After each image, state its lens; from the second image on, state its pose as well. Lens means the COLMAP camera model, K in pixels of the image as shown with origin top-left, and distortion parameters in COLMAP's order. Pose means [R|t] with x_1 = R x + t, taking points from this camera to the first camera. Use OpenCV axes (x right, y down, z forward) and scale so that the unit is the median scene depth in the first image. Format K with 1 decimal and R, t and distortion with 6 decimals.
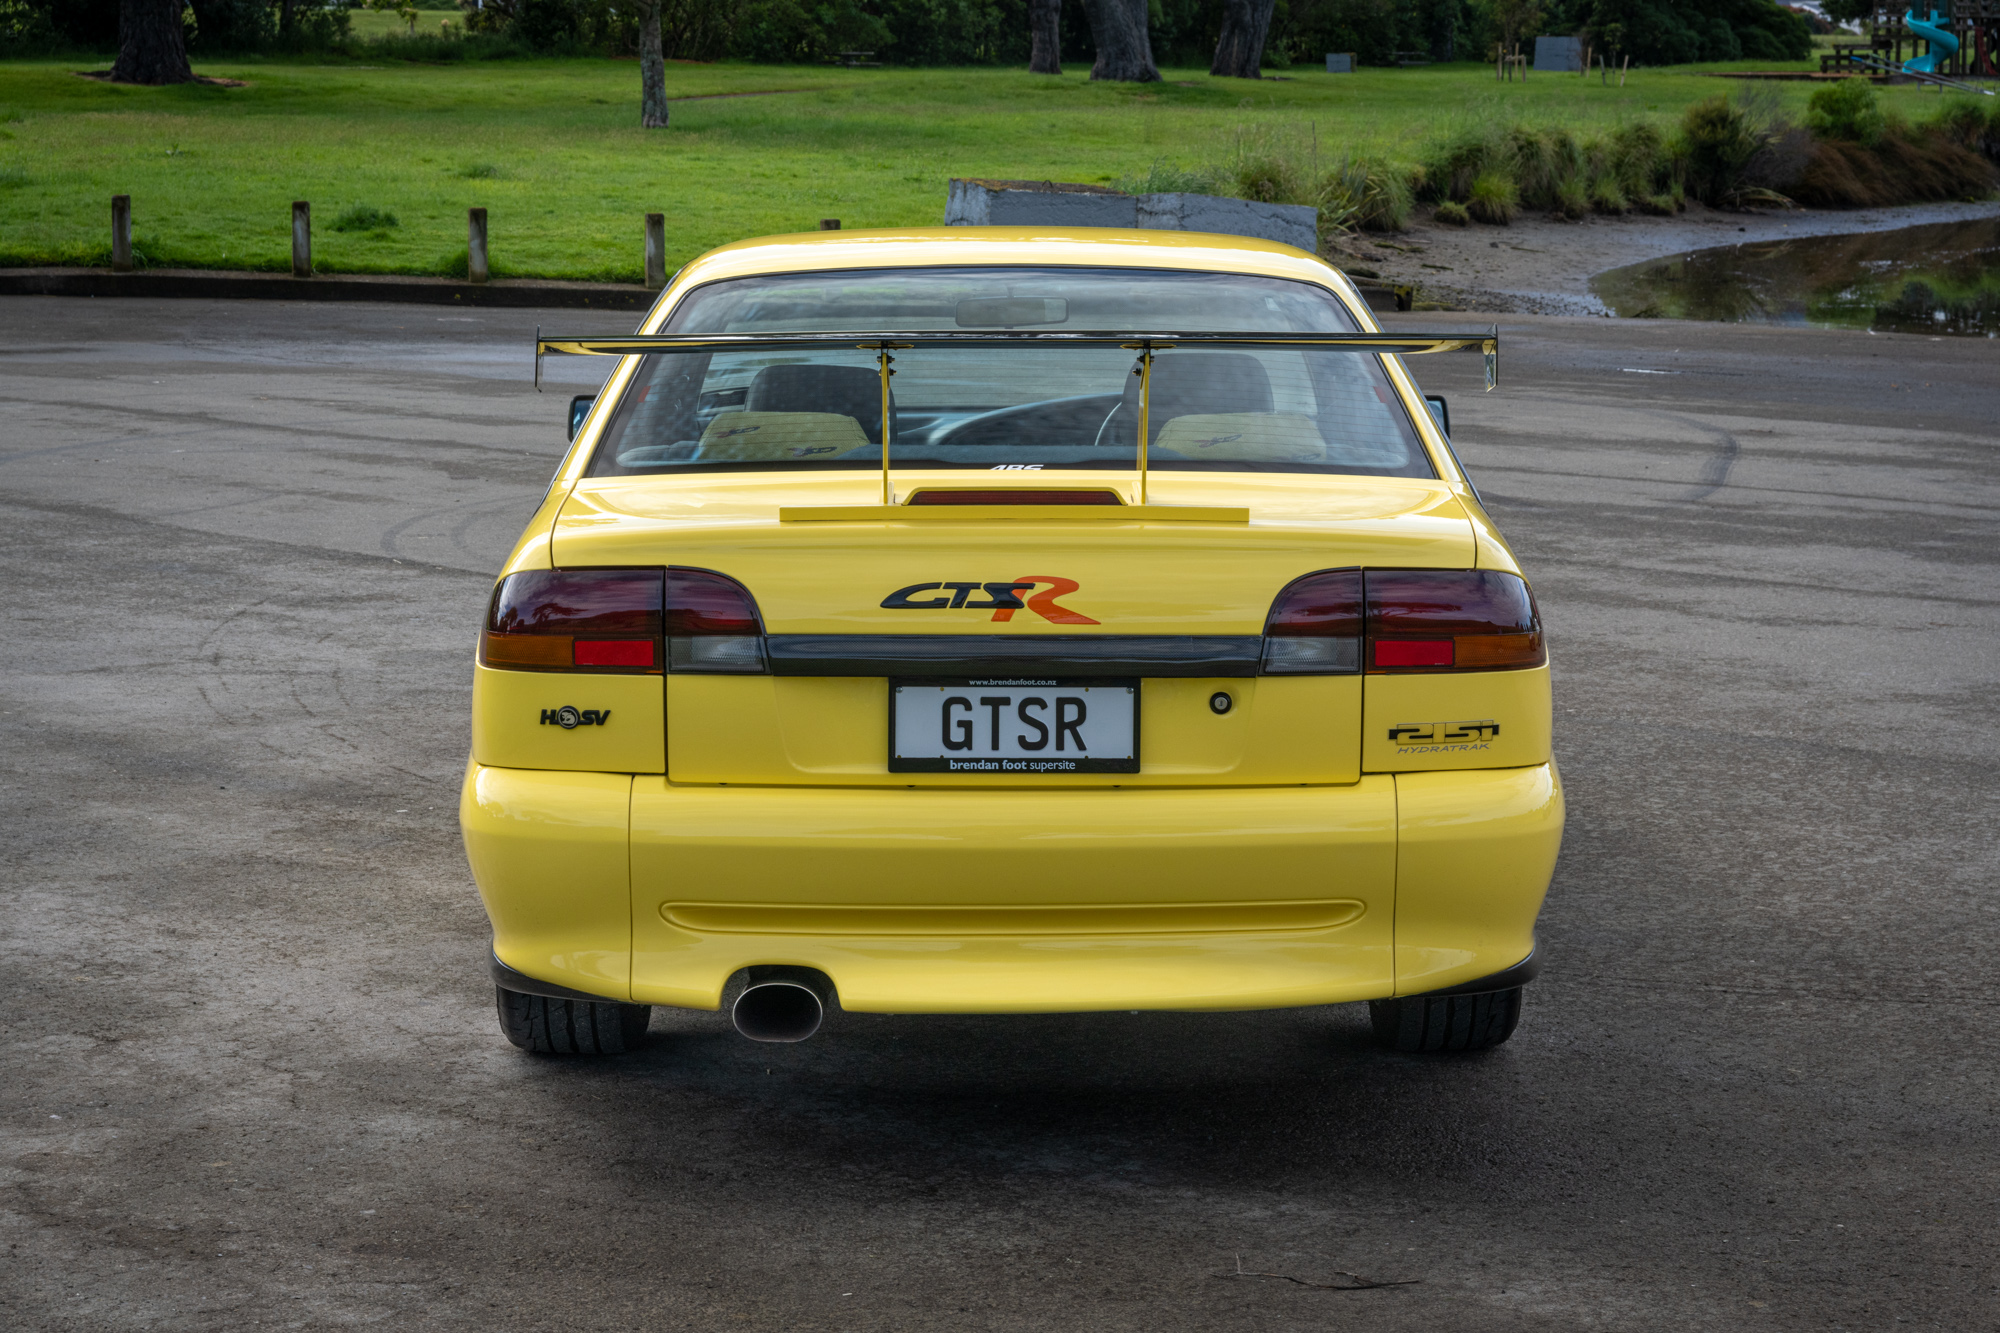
lens RADIAL K [[3722.0, 0, 1000.0], [0, 3722.0, 666.5], [0, 0, 1]] dist [0.015903, 0.001232]
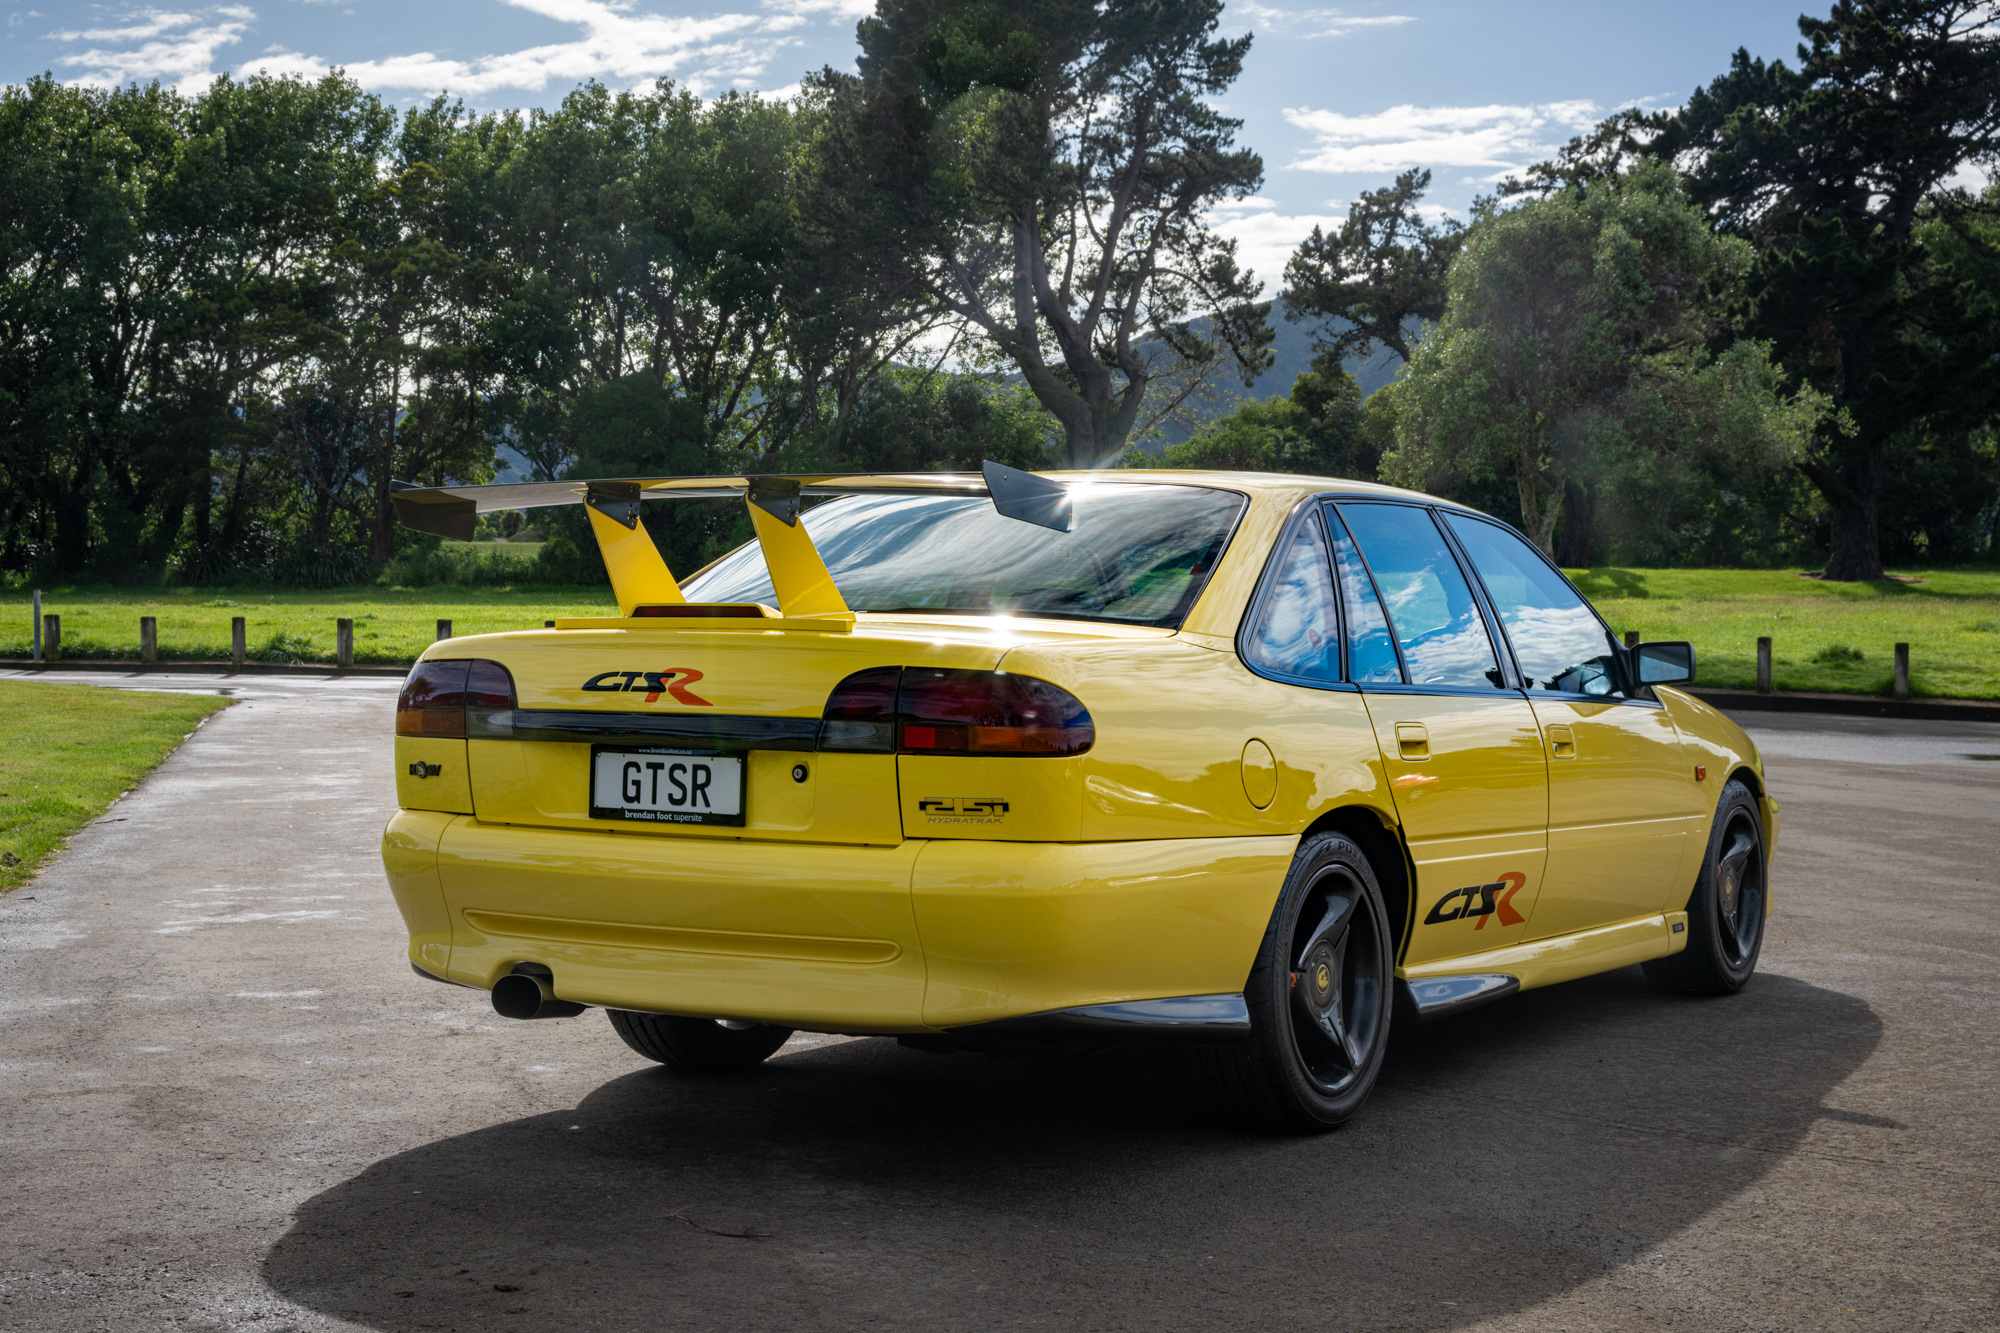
lens RADIAL K [[2711.7, 0, 1064.6], [0, 2711.7, 667.1], [0, 0, 1]] dist [0.007305, 0.139918]
pose [[0.857582, 0.012668, -0.514191, 0.601192], [-0.079140, 0.991042, -0.107575, 0.065135], [0.508222, 0.132948, 0.850903, 0.269120]]
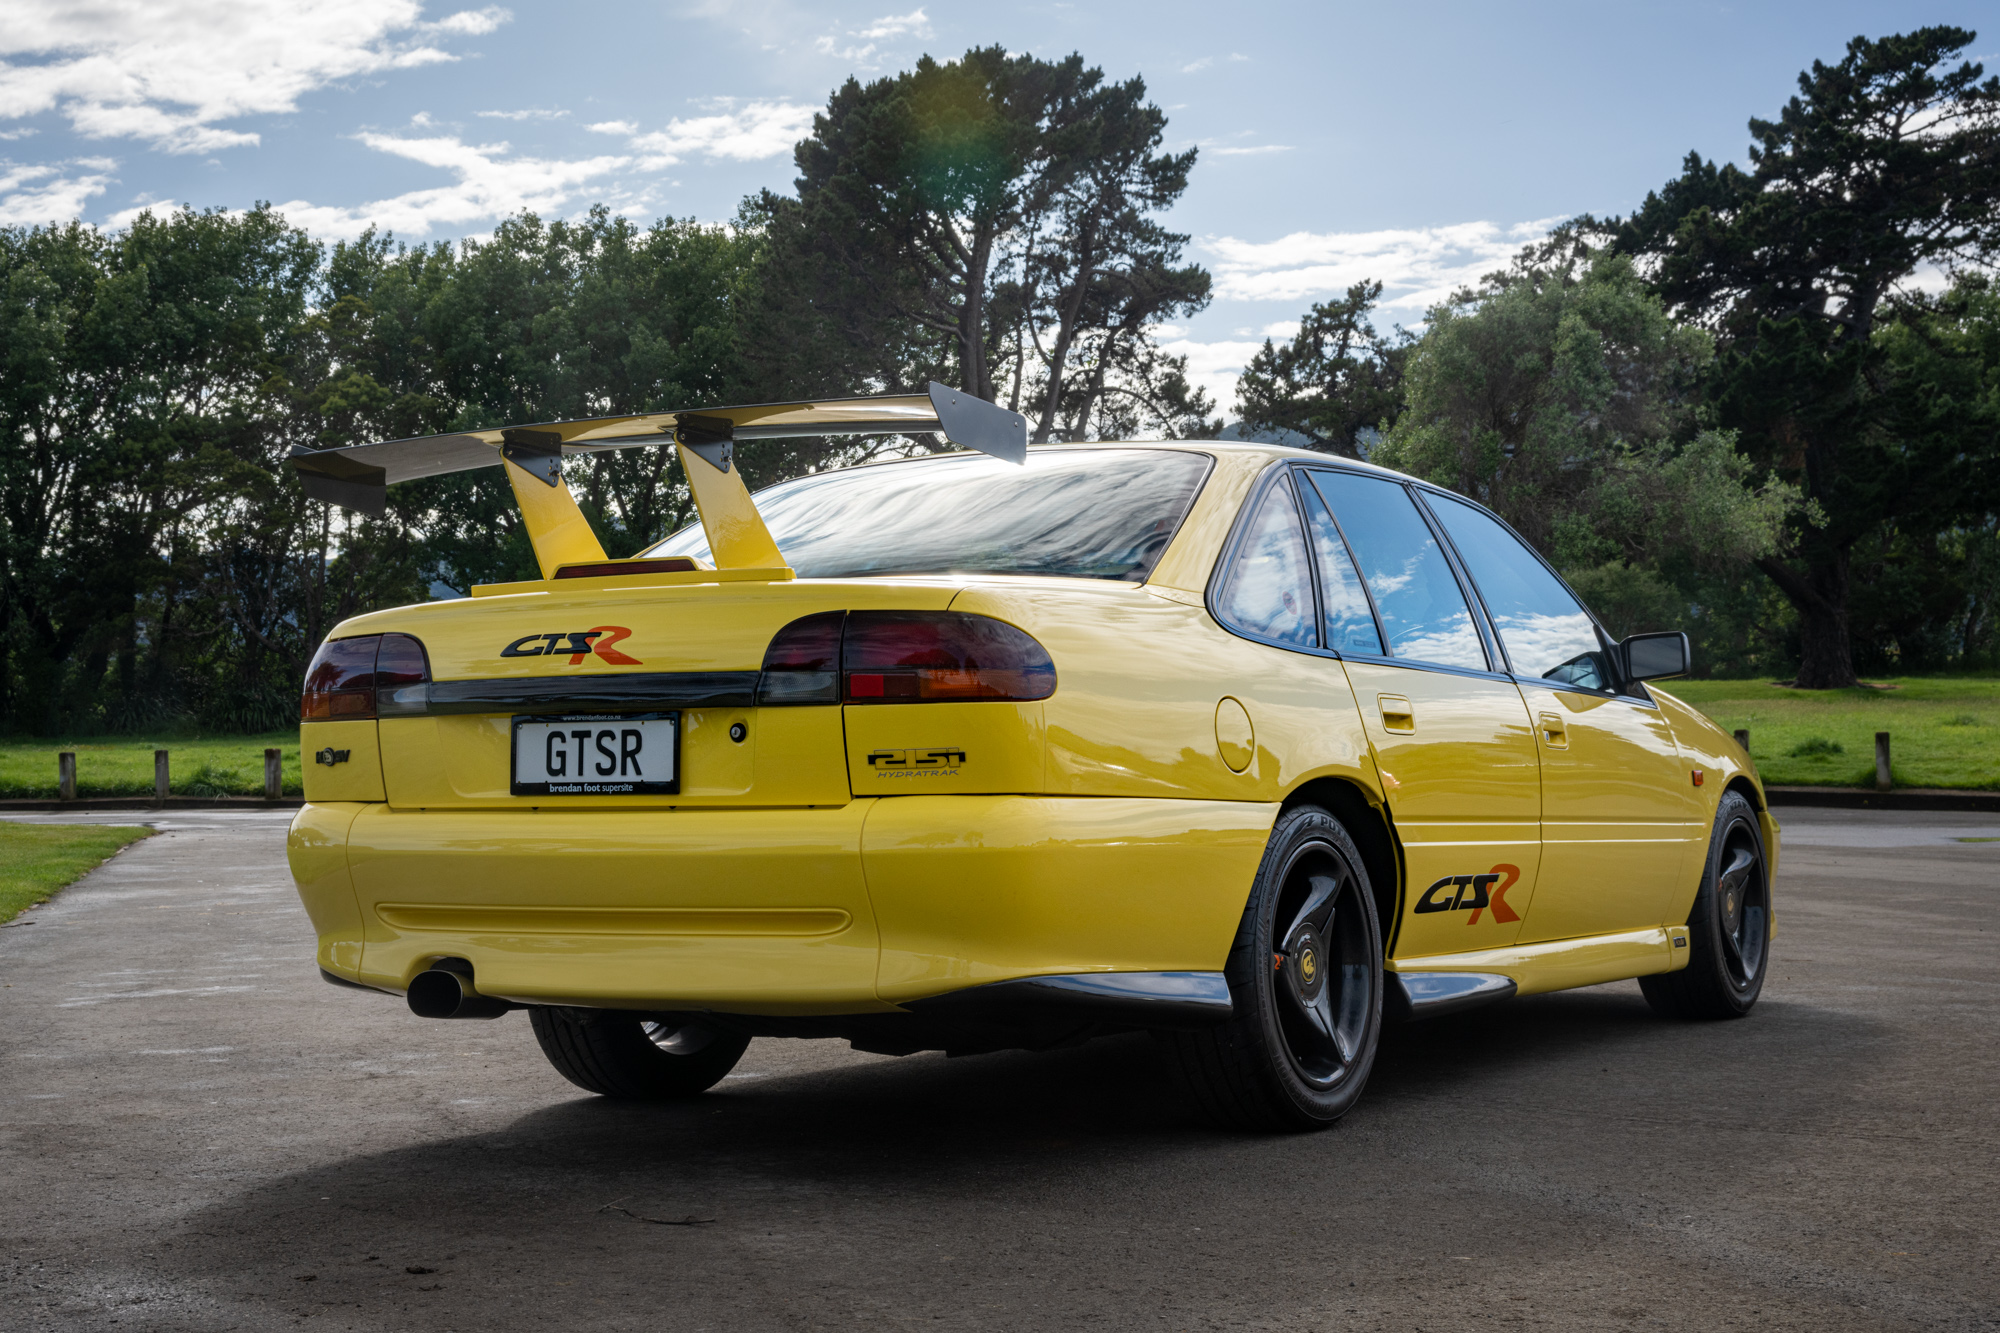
lens RADIAL K [[2782.9, 0, 1066.4], [0, 2782.9, 668.1], [0, 0, 1]] dist [0.008847, 0.123321]
pose [[0.865859, -0.032645, -0.499223, 0.576264], [-0.053647, 0.986057, -0.157526, 0.120006], [0.497404, 0.163177, 0.852034, 0.316244]]
